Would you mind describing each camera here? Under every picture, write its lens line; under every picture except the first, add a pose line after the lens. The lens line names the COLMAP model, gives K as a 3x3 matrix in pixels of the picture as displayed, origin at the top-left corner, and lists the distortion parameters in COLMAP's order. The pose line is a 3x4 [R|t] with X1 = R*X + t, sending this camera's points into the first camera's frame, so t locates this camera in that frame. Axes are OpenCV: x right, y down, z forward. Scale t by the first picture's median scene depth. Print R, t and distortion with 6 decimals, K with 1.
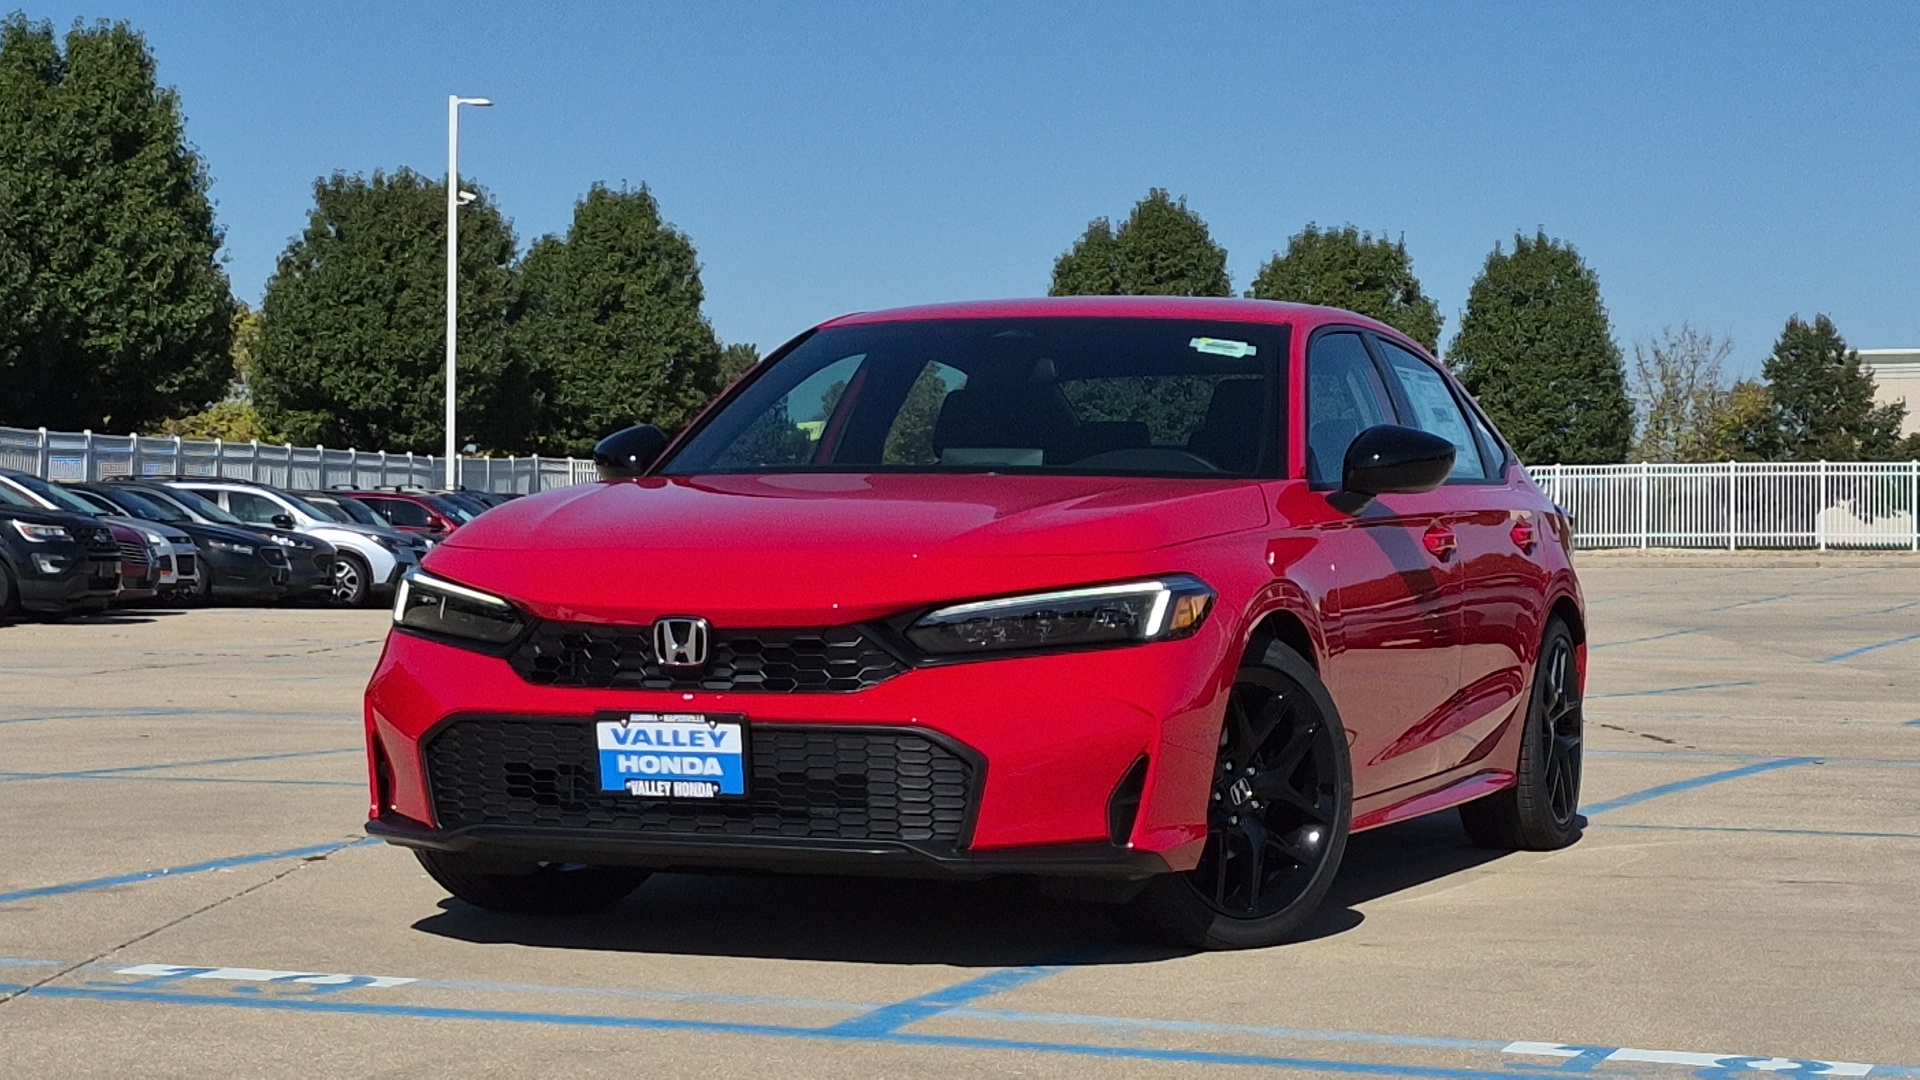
lens RADIAL K [[3755.4, 0, 951.5], [0, 3755.4, 545.9], [0, 0, 1]] dist [0.138842, 0.000000]
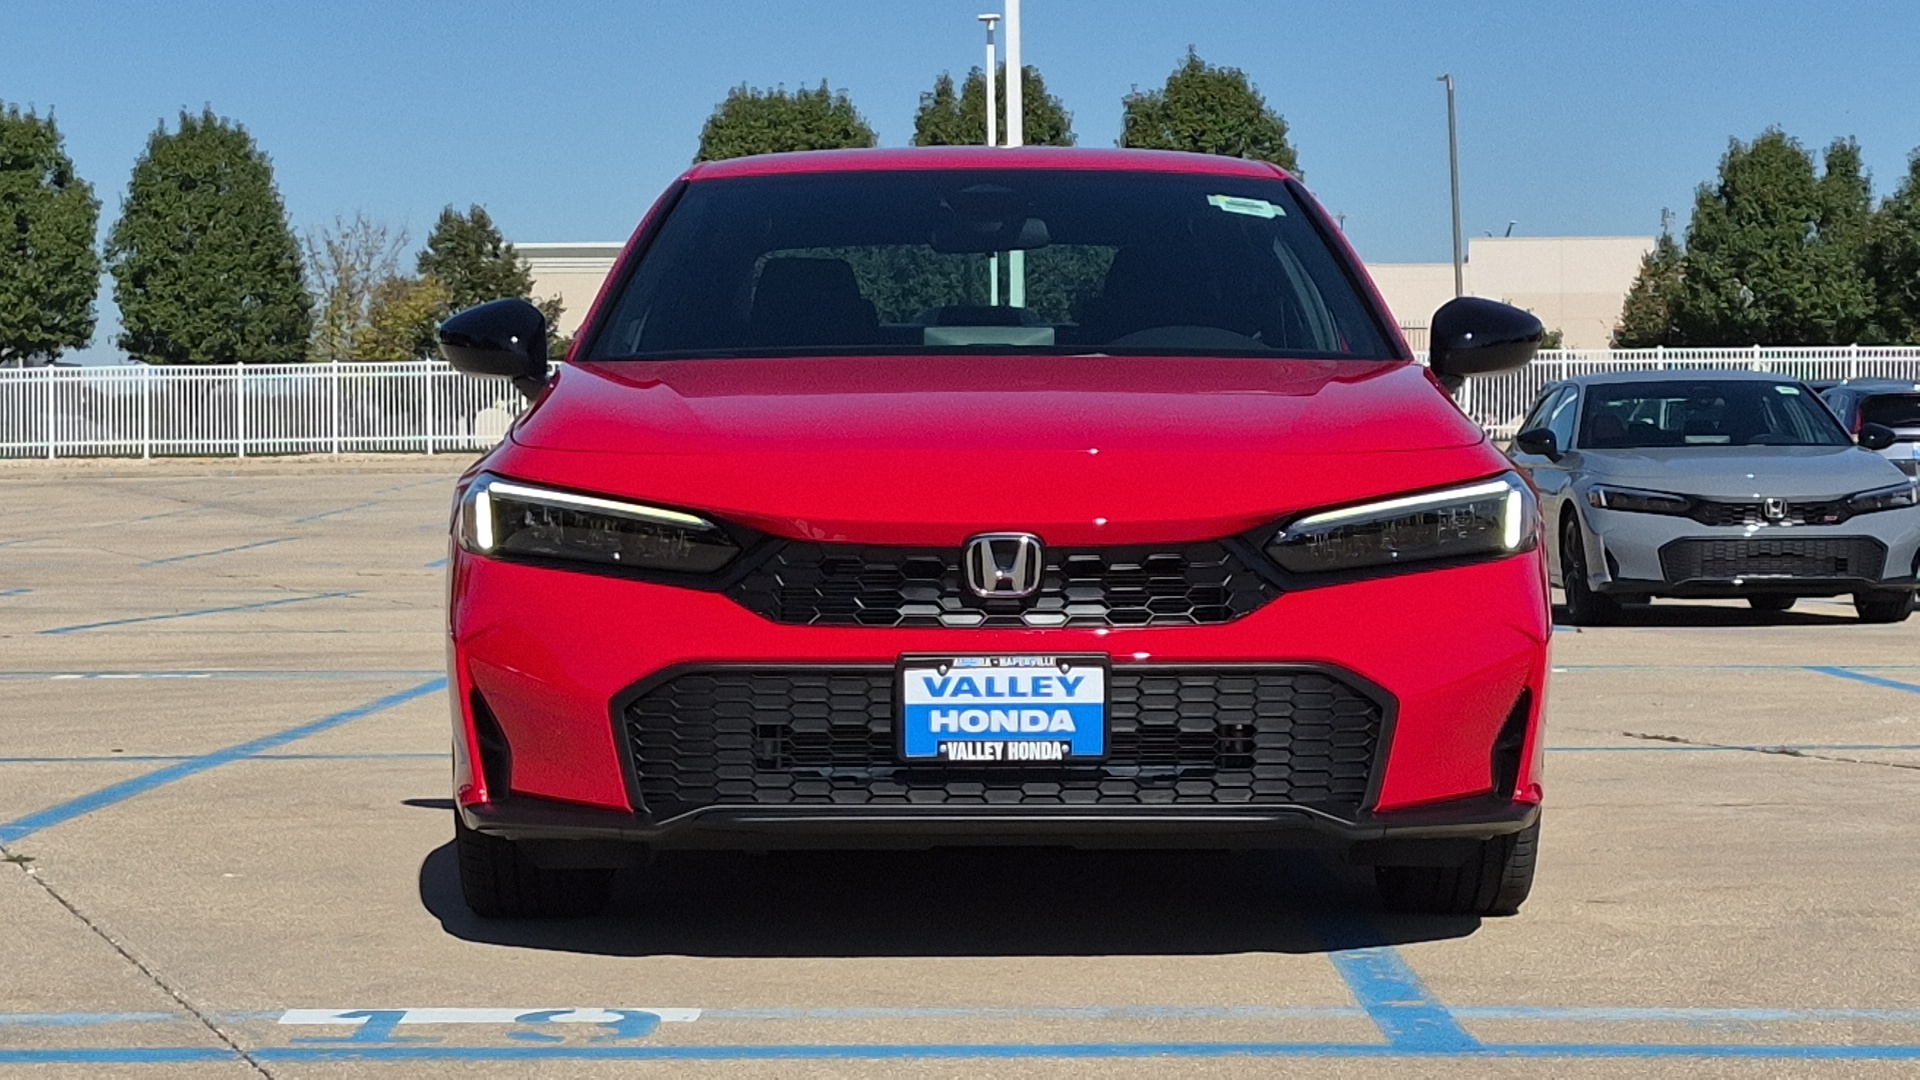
lens RADIAL K [[4038.4, 0, 977.9], [0, 4038.4, 523.7], [0, 0, 1]] dist [0.153375, 0.000000]
pose [[0.939156, -0.018899, 0.342970, -0.325546], [0.012805, 0.999717, 0.020026, -0.000320], [-0.343252, -0.014416, 0.939133, 0.178083]]
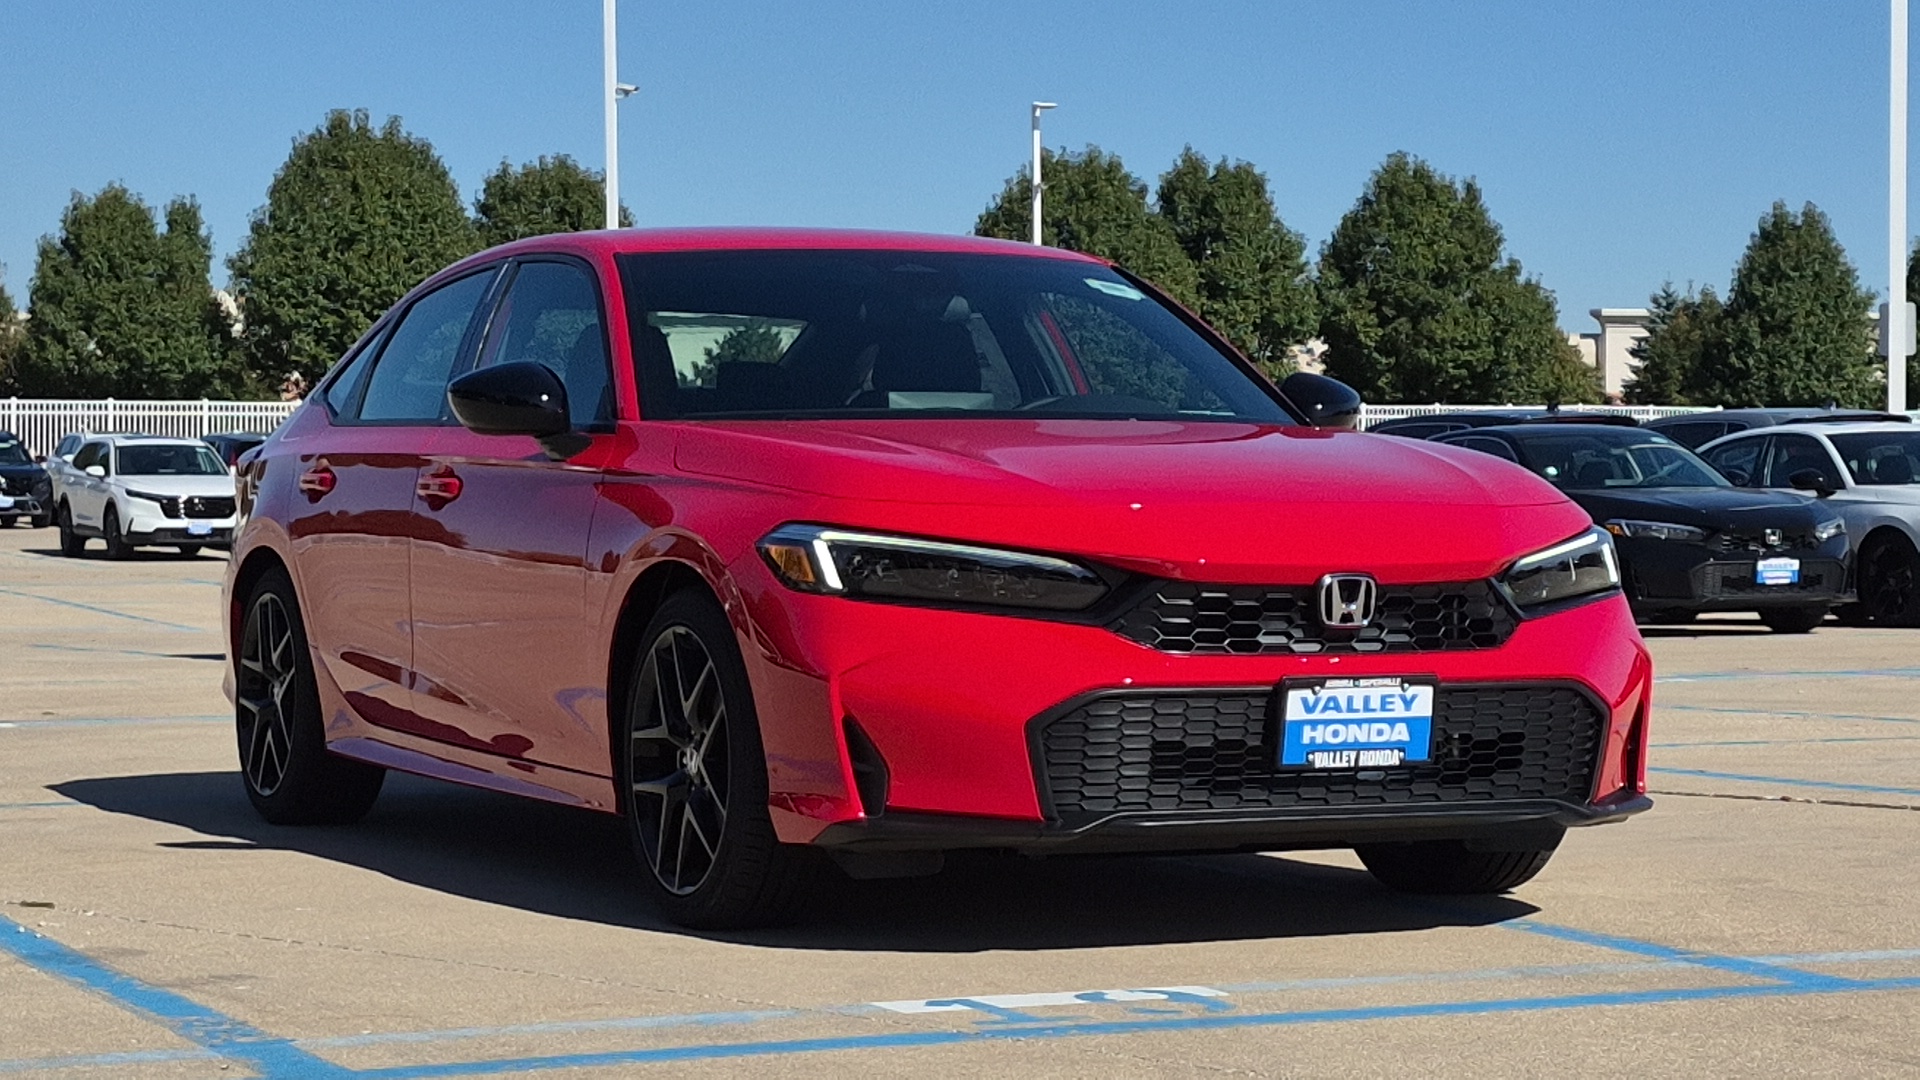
lens RADIAL K [[4038.4, 0, 966.5], [0, 4038.4, 542.3], [0, 0, 1]] dist [0.153375, 0.000000]
pose [[0.690976, -0.015411, 0.722713, -0.758147], [0.005483, 0.999856, 0.016078, -0.004837], [-0.722857, -0.007147, 0.690961, 0.332238]]
